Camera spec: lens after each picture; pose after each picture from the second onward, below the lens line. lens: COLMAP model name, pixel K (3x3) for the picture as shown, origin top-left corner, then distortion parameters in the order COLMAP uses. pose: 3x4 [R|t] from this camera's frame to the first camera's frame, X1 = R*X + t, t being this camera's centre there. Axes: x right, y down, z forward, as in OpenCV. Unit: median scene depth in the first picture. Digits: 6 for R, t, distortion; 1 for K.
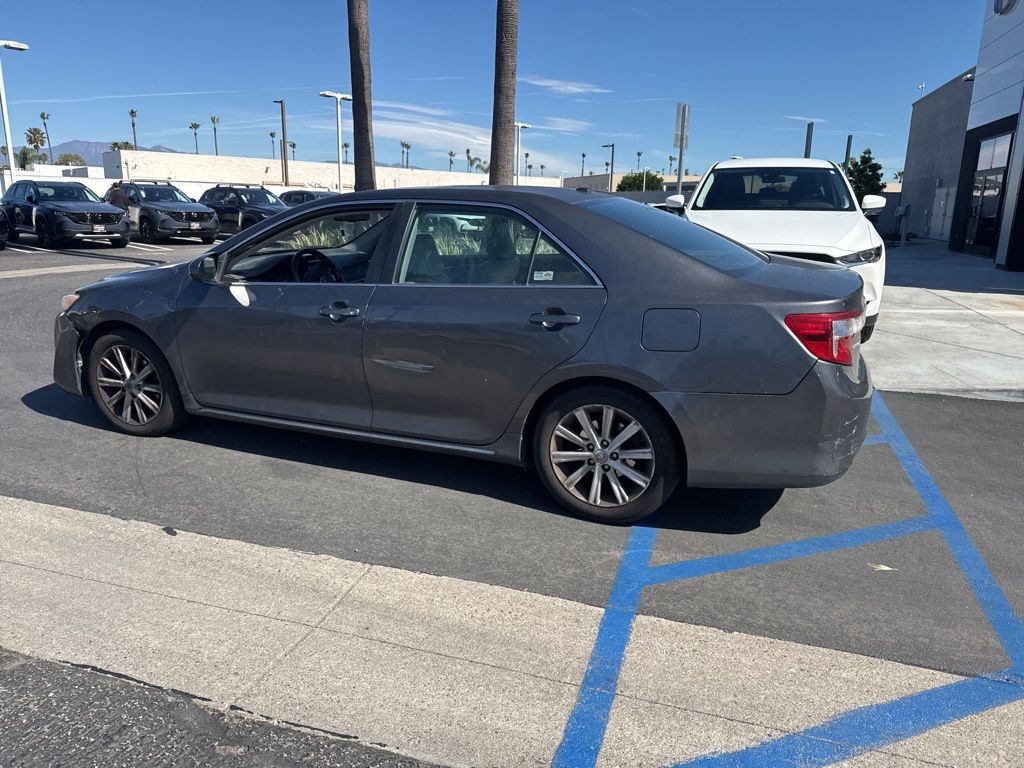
lens RADIAL K [[705.4, 0, 507.4], [0, 705.4, 378.9], [0, 0, 1]] dist [0.051485, -0.068541]
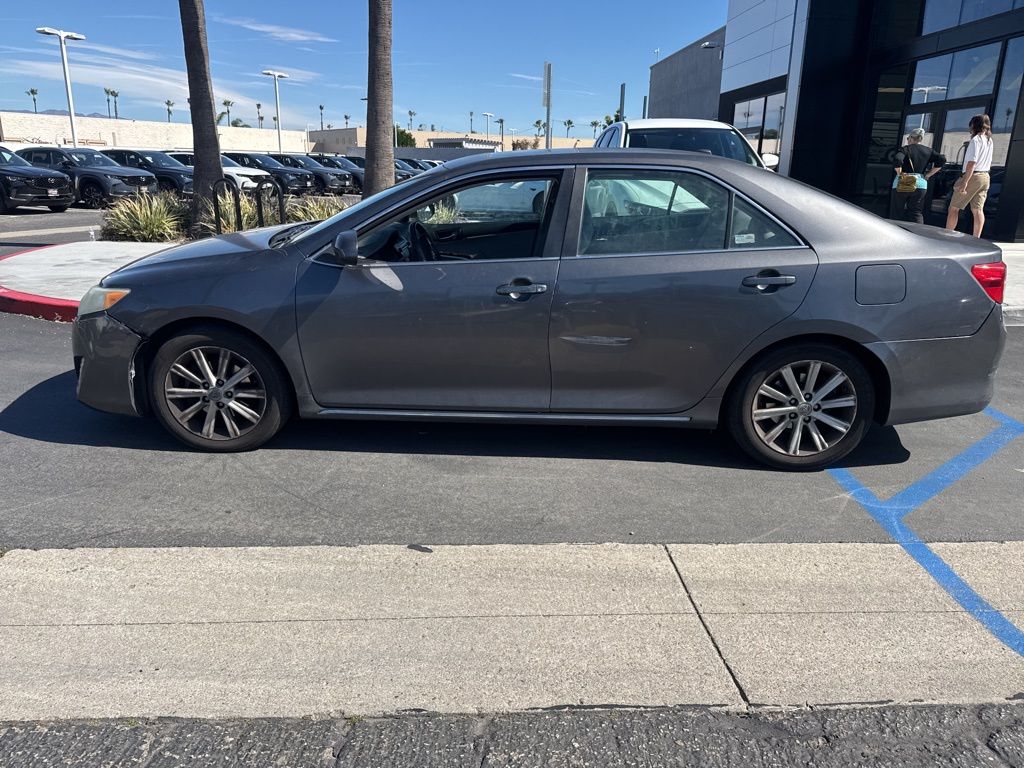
lens RADIAL K [[705.4, 0, 507.4], [0, 705.4, 378.9], [0, 0, 1]] dist [0.051485, -0.068541]
pose [[0.941944, -0.105119, 0.318891, -0.587554], [0.086692, 0.993668, 0.071479, -0.047435], [-0.324386, -0.039684, 0.945092, 0.130028]]
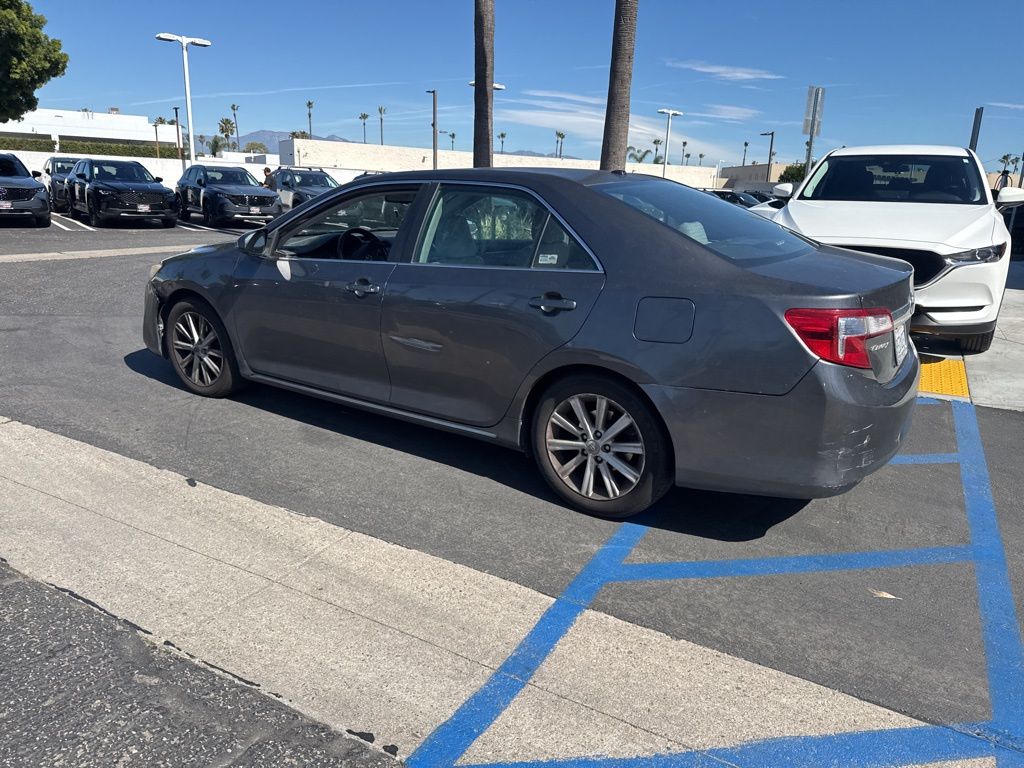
lens RADIAL K [[703.8, 0, 512.0], [0, 703.8, 384.0], [0, 0, 1]] dist [0.058945, -0.078873]
pose [[0.979953, 0.066825, -0.187687, 0.187147], [-0.063022, 0.997669, 0.026165, 0.004216], [0.188998, -0.013812, 0.981880, 0.025320]]
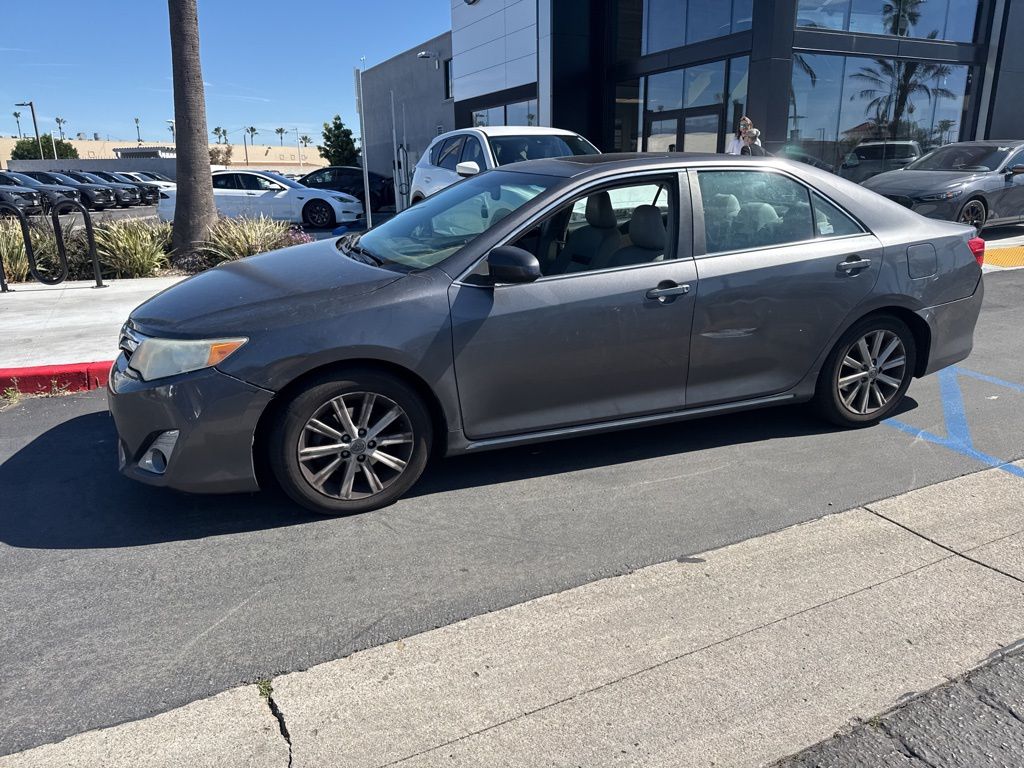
lens RADIAL K [[705.4, 0, 507.4], [0, 705.4, 378.9], [0, 0, 1]] dist [0.051485, -0.068541]
pose [[0.733657, -0.220664, 0.642693, -1.073830], [0.191421, 0.974616, 0.116113, -0.138001], [-0.652001, 0.037838, 0.757273, 0.446140]]
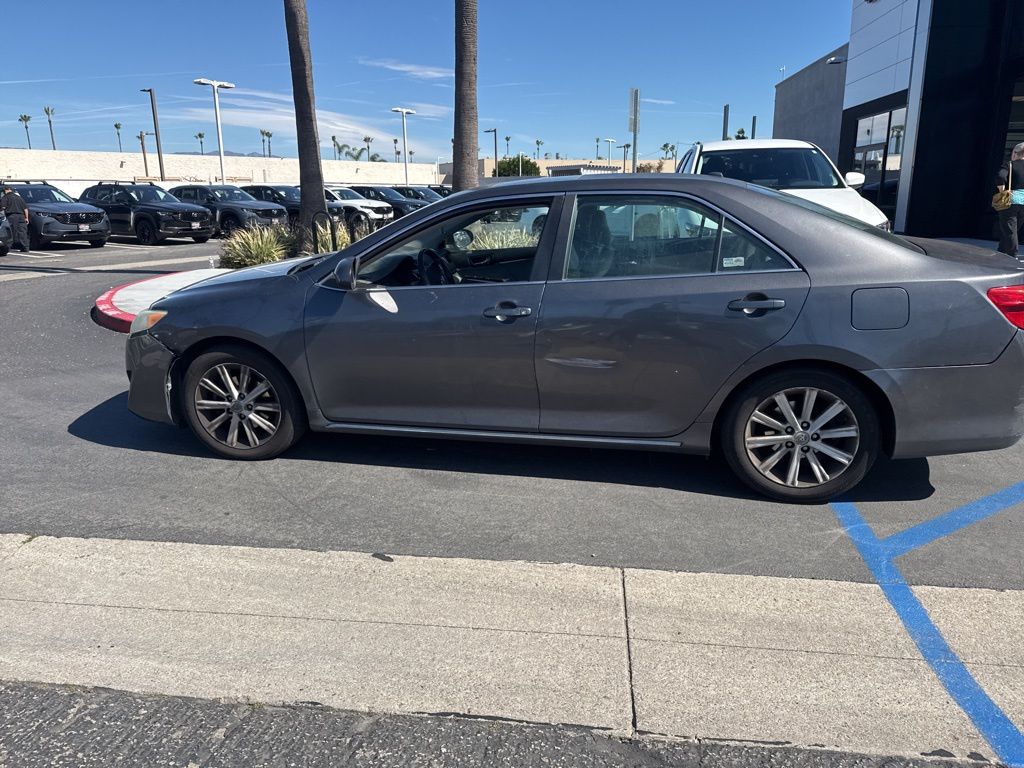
lens RADIAL K [[705.4, 0, 507.4], [0, 705.4, 378.9], [0, 0, 1]] dist [0.051485, -0.068541]
pose [[0.984464, -0.074994, 0.158768, -0.413279], [0.072166, 0.997115, 0.023517, -0.027742], [-0.160073, -0.011694, 0.987036, 0.058160]]
